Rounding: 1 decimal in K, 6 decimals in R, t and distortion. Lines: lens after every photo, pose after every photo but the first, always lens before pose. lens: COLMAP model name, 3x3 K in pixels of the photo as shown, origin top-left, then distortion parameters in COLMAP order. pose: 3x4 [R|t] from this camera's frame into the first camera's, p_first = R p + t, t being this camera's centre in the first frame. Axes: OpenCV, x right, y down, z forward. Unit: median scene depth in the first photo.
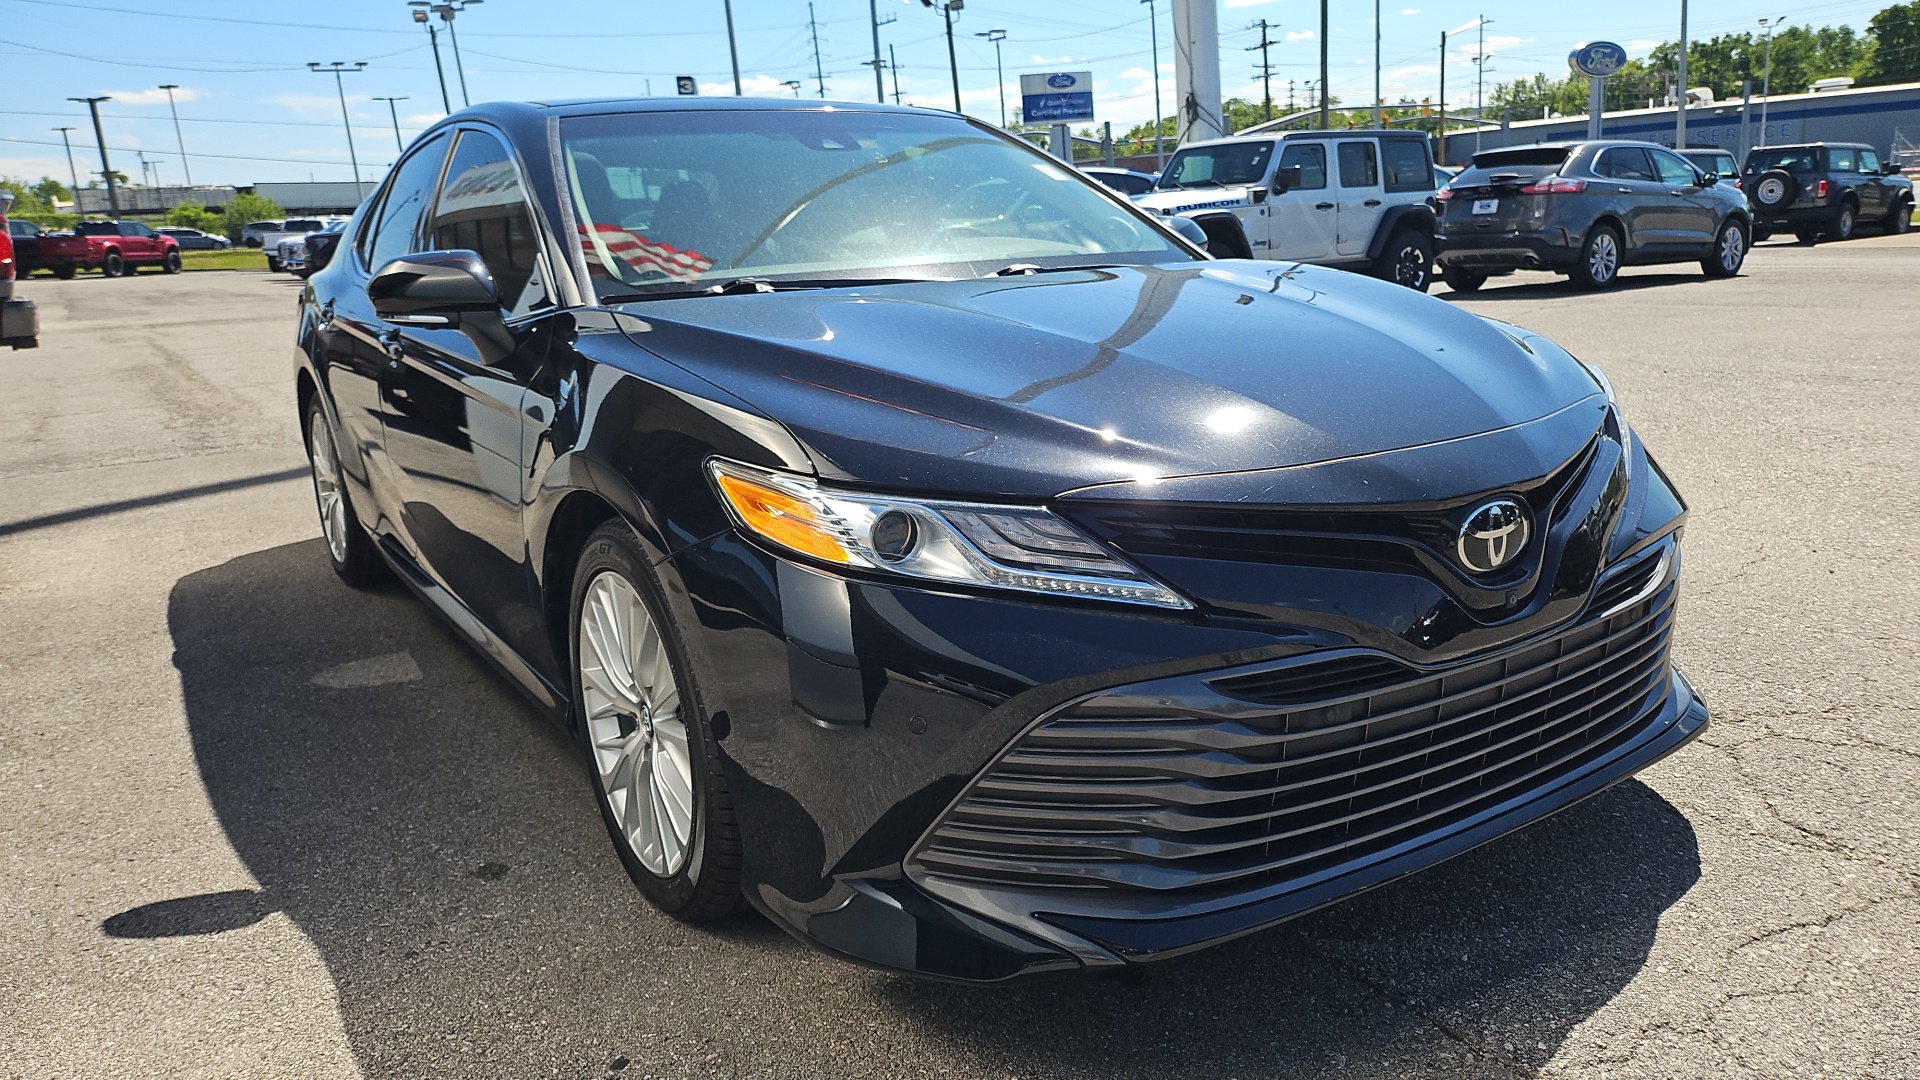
lens RADIAL K [[1343.7, 0, 960.0], [0, 1343.7, 540.0], [0, 0, 1]] dist [0.055620, -0.091282]
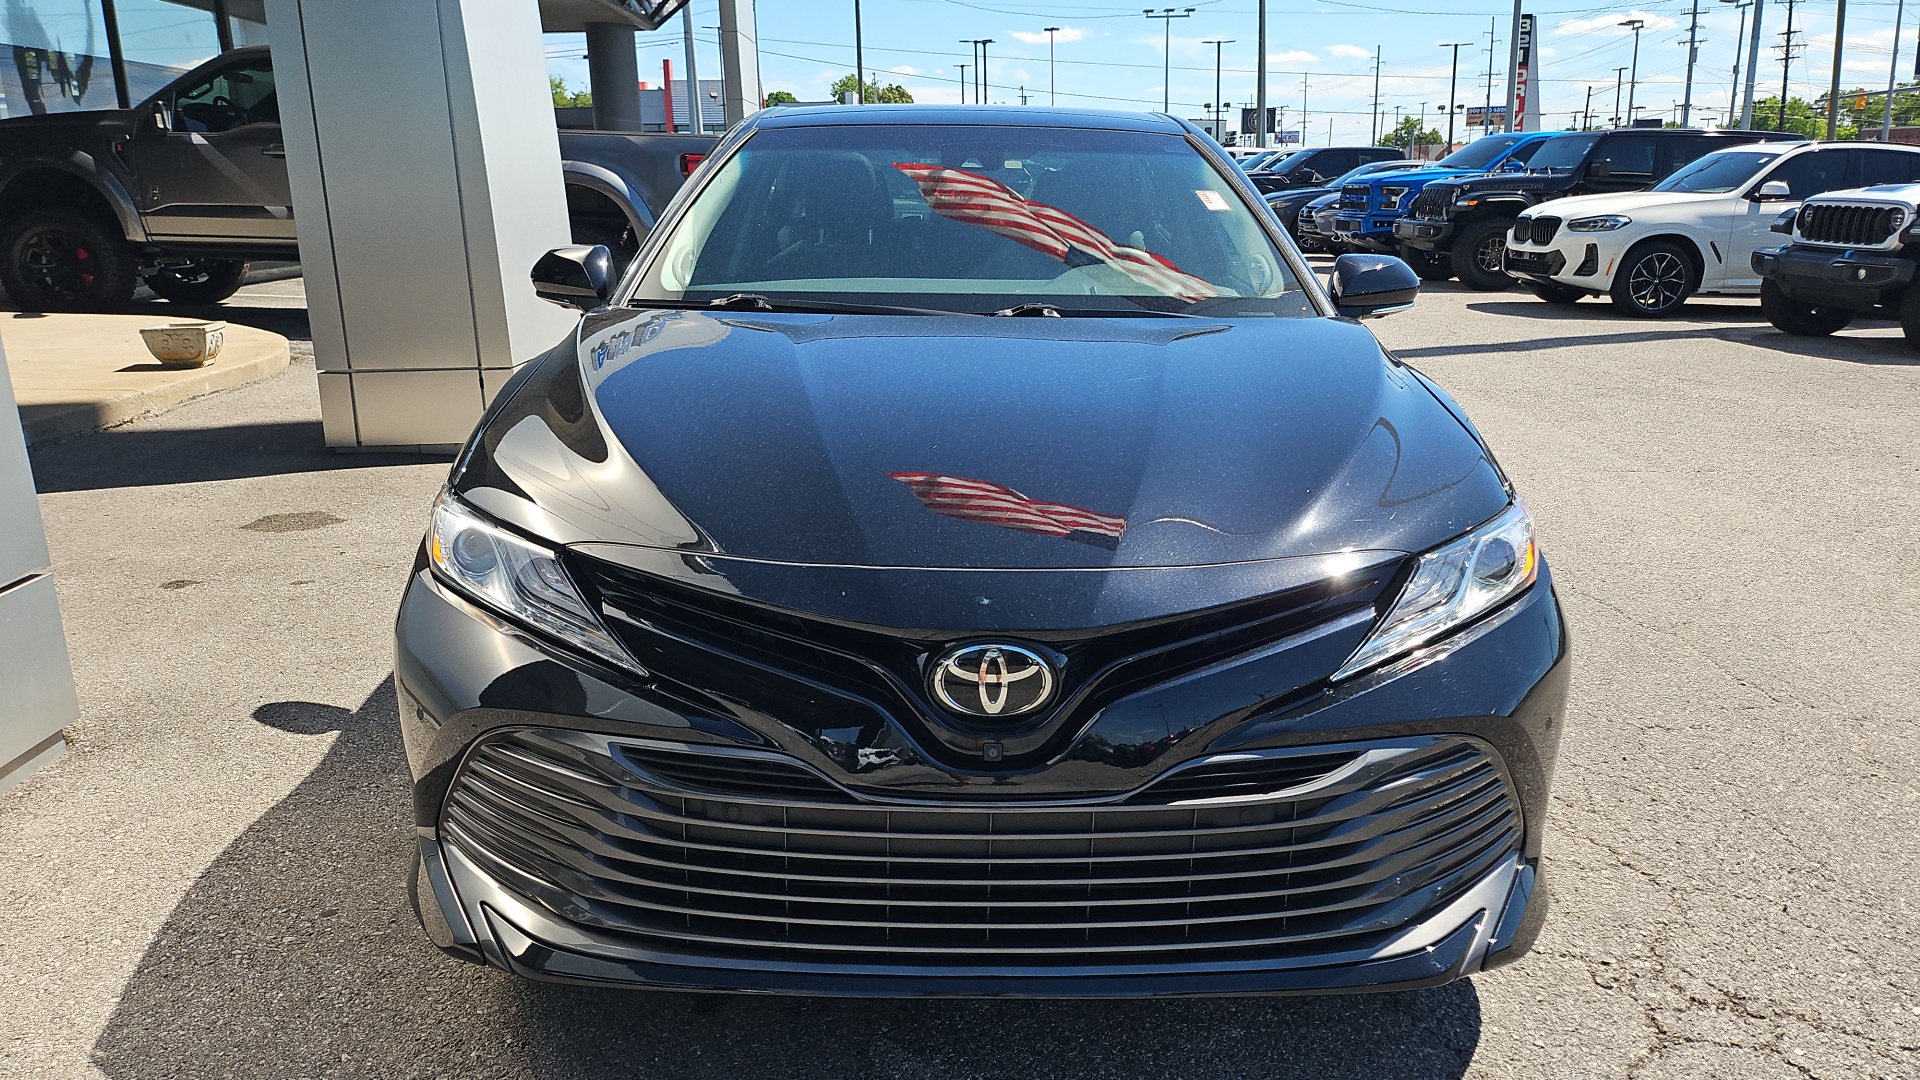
lens RADIAL K [[1311.8, 0, 960.0], [0, 1311.8, 540.0], [0, 0, 1]] dist [0.041943, -0.001175]
pose [[0.833731, 0.192401, -0.517566, 0.689005], [-0.166740, 0.981298, 0.096193, -0.150817], [0.526393, 0.006100, 0.850219, 0.196987]]
